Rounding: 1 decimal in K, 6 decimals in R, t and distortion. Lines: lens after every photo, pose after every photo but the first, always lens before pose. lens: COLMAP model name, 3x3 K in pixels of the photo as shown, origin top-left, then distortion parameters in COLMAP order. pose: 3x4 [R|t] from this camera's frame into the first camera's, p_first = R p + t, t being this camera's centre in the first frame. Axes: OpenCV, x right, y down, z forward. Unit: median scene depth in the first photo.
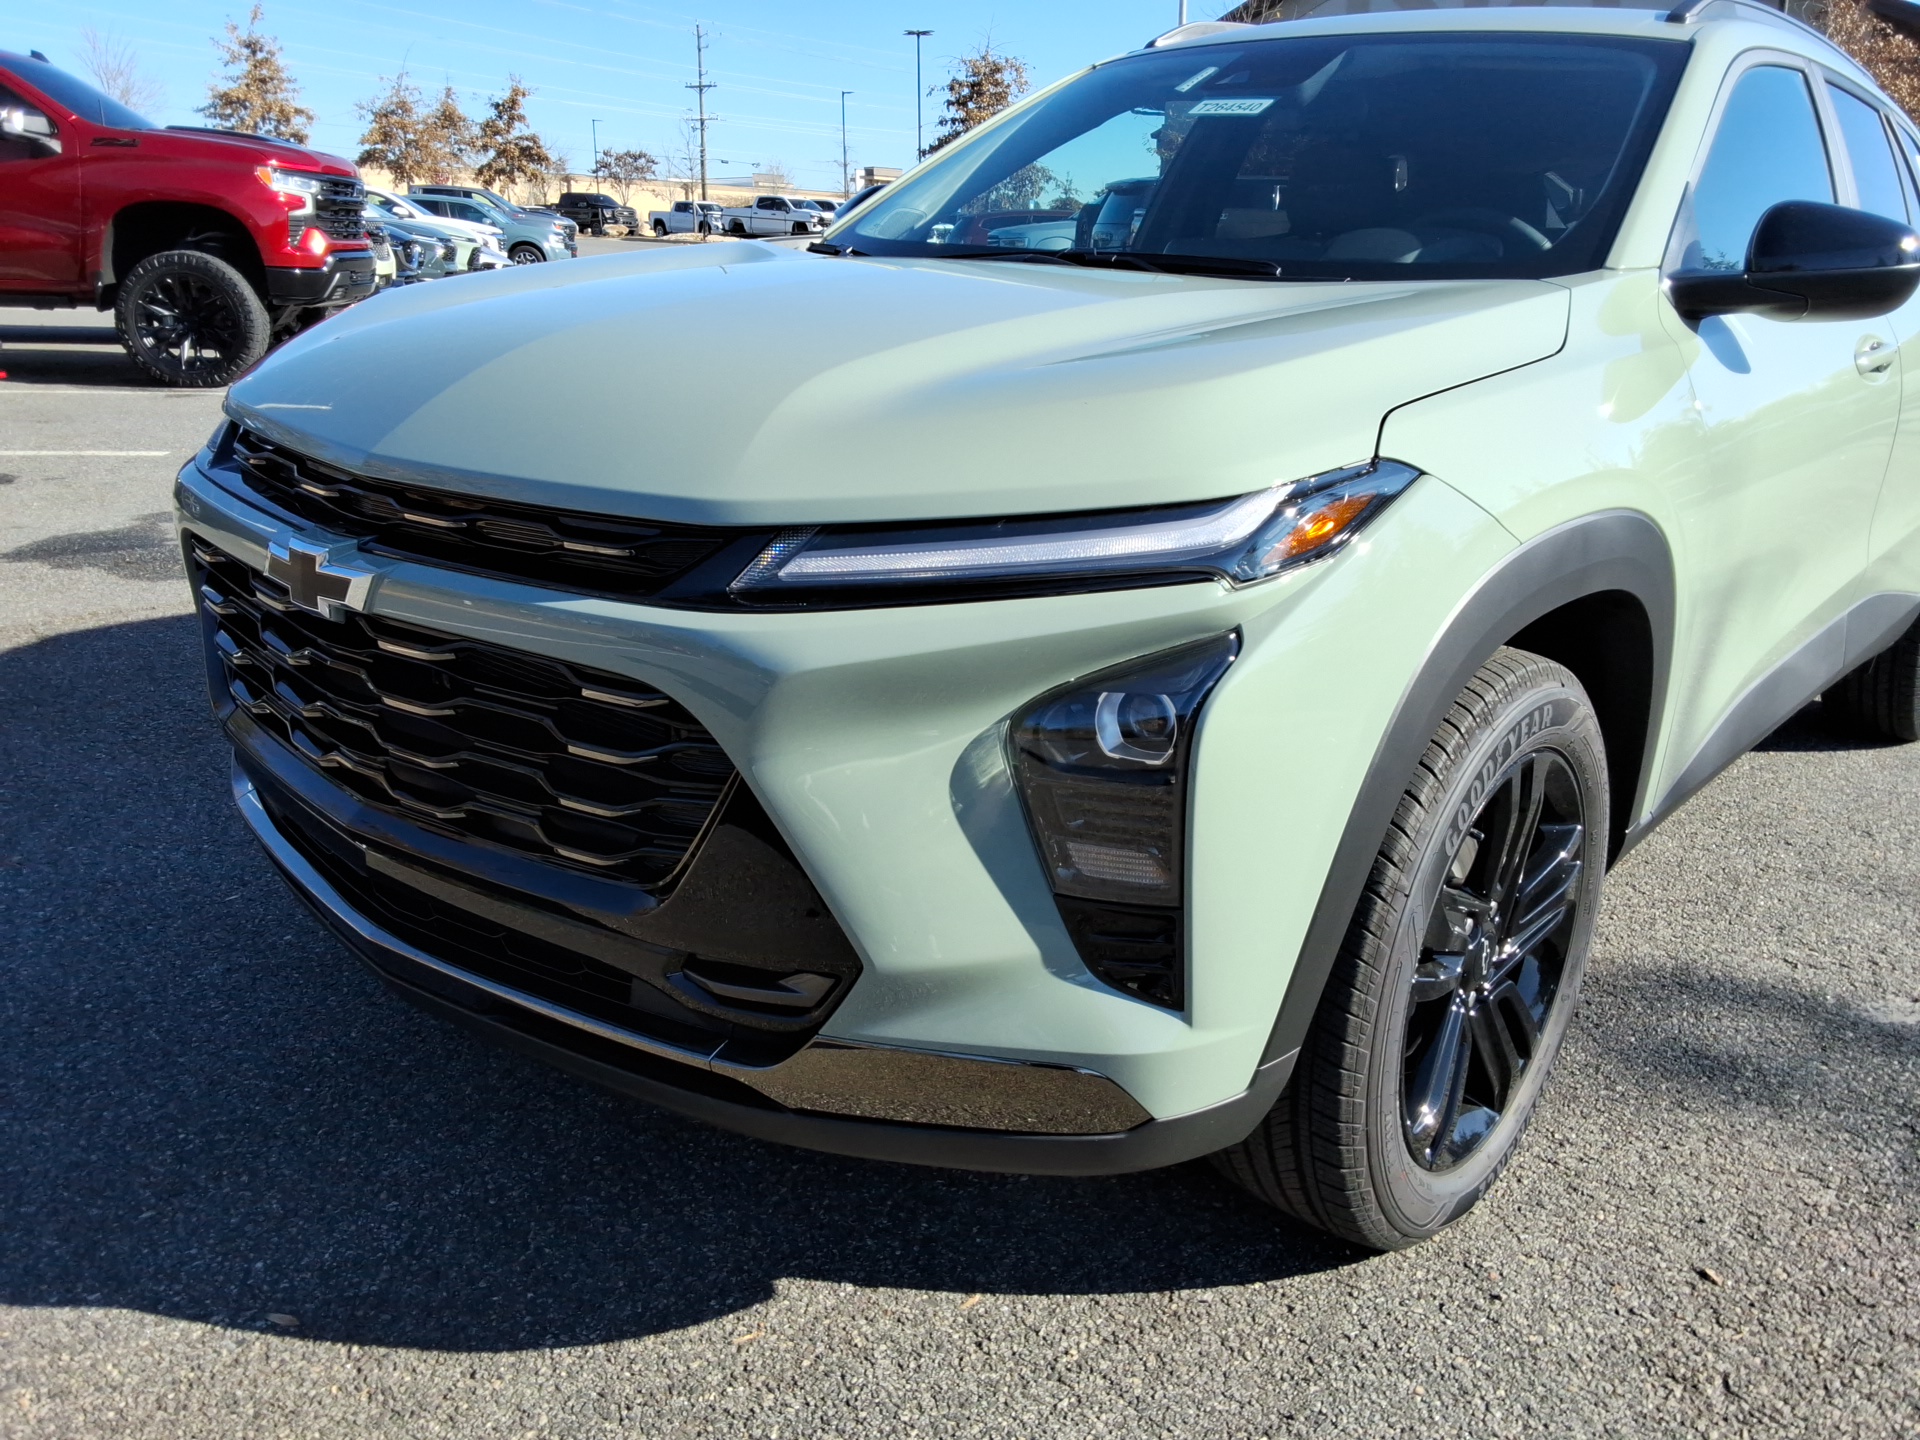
lens RADIAL K [[1541.9, 0, 1000.0], [0, 1541.9, 719.4], [0, 0, 1]] dist [0.095795, -0.147407]
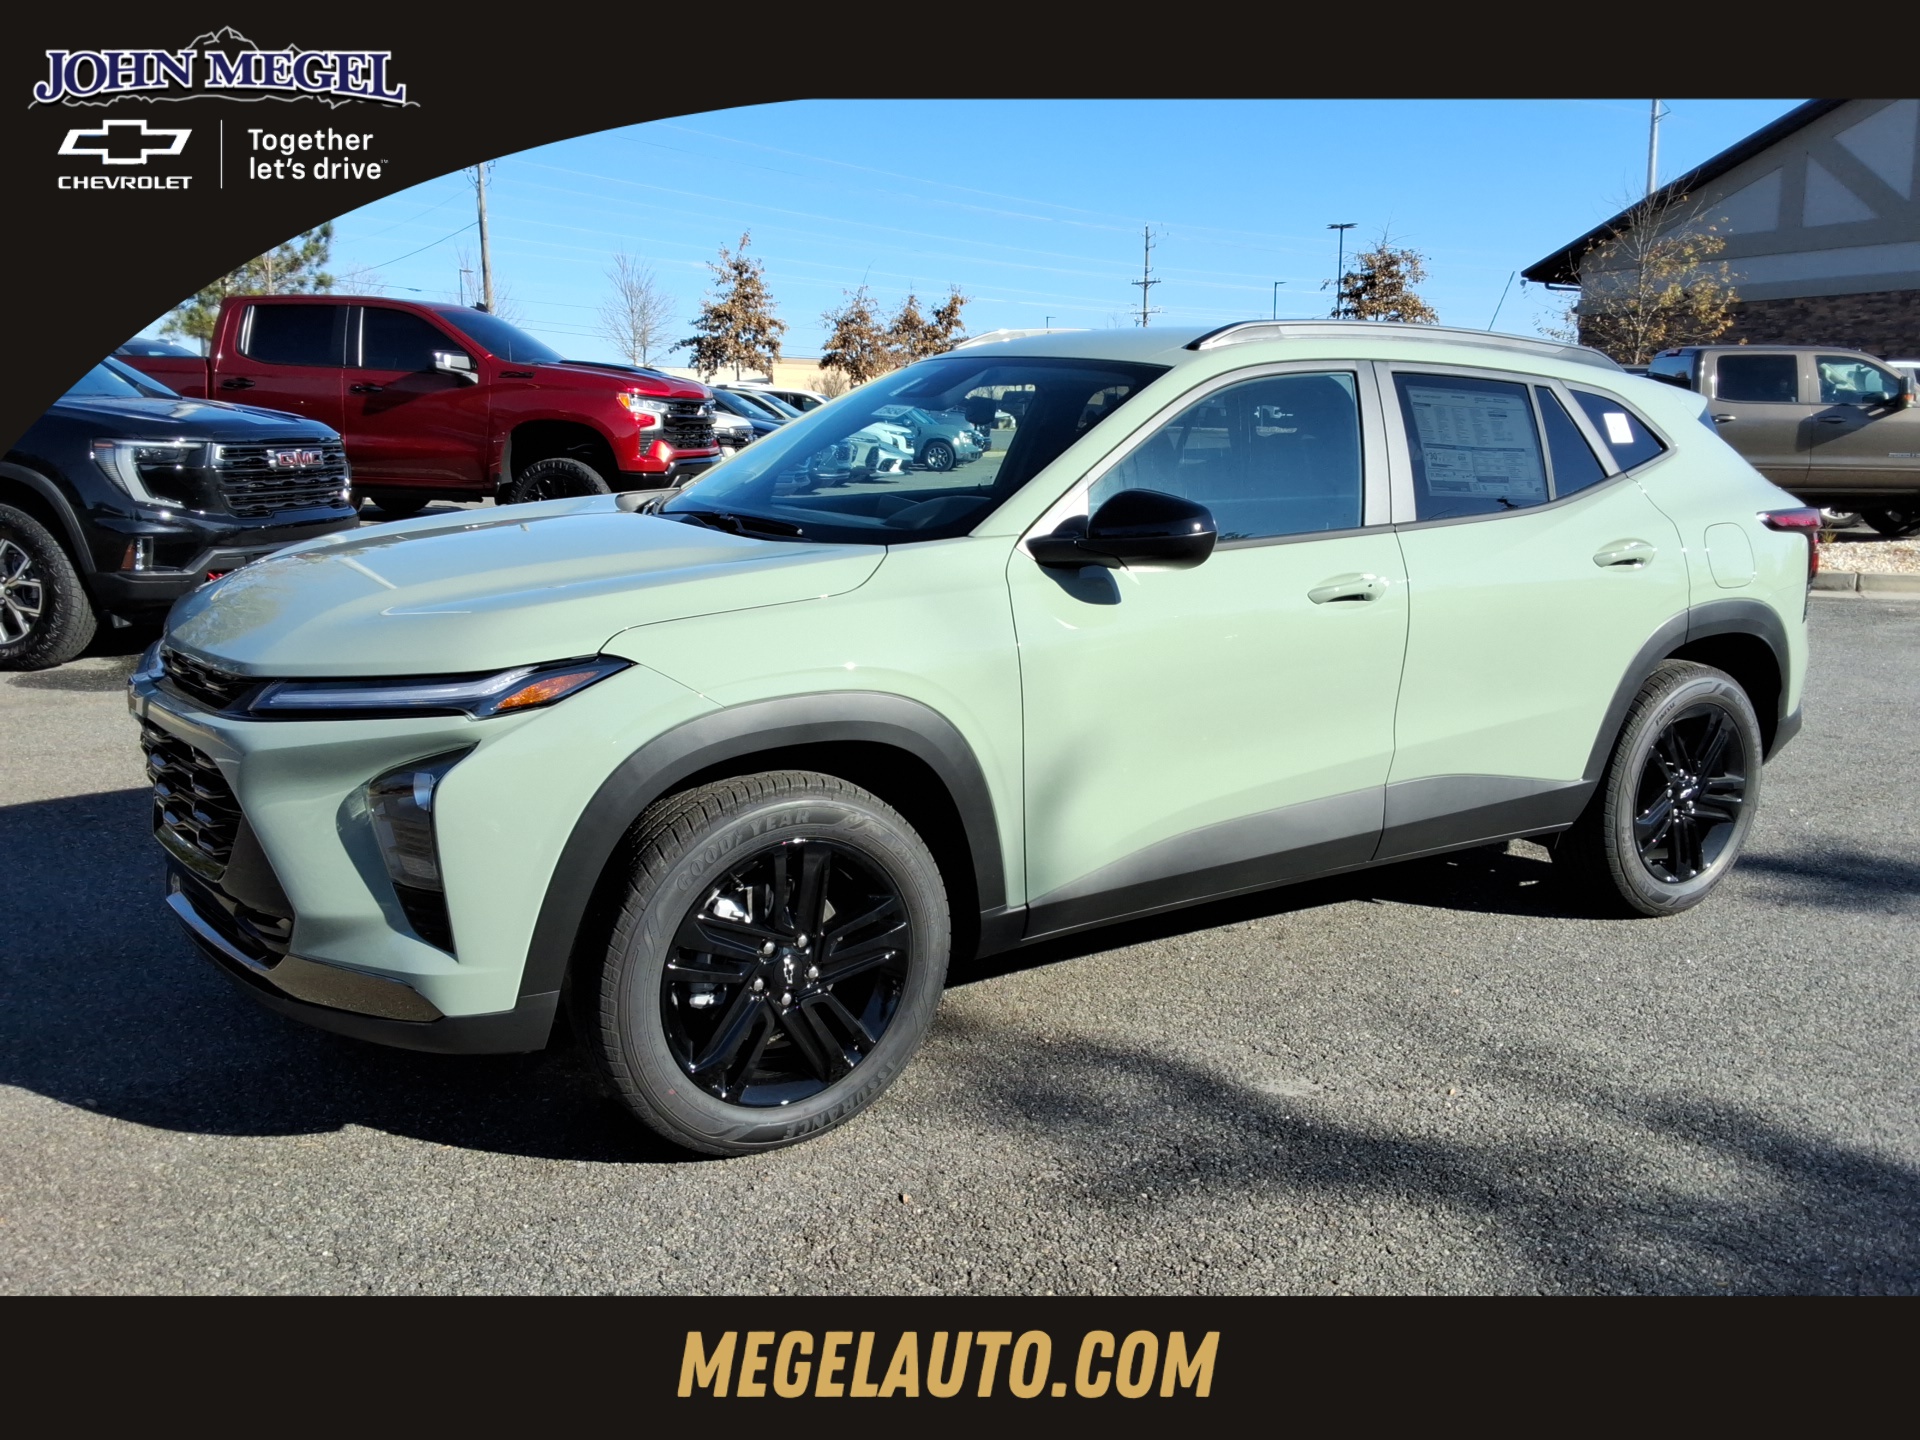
lens RADIAL K [[1541.9, 0, 985.2], [0, 1541.9, 728.4], [0, 0, 1]] dist [0.095795, -0.147407]
pose [[0.959611, 0.044060, -0.277858, 0.158316], [-0.072298, 0.993111, -0.092212, 0.006716], [0.271881, 0.108576, 0.956186, -0.077945]]
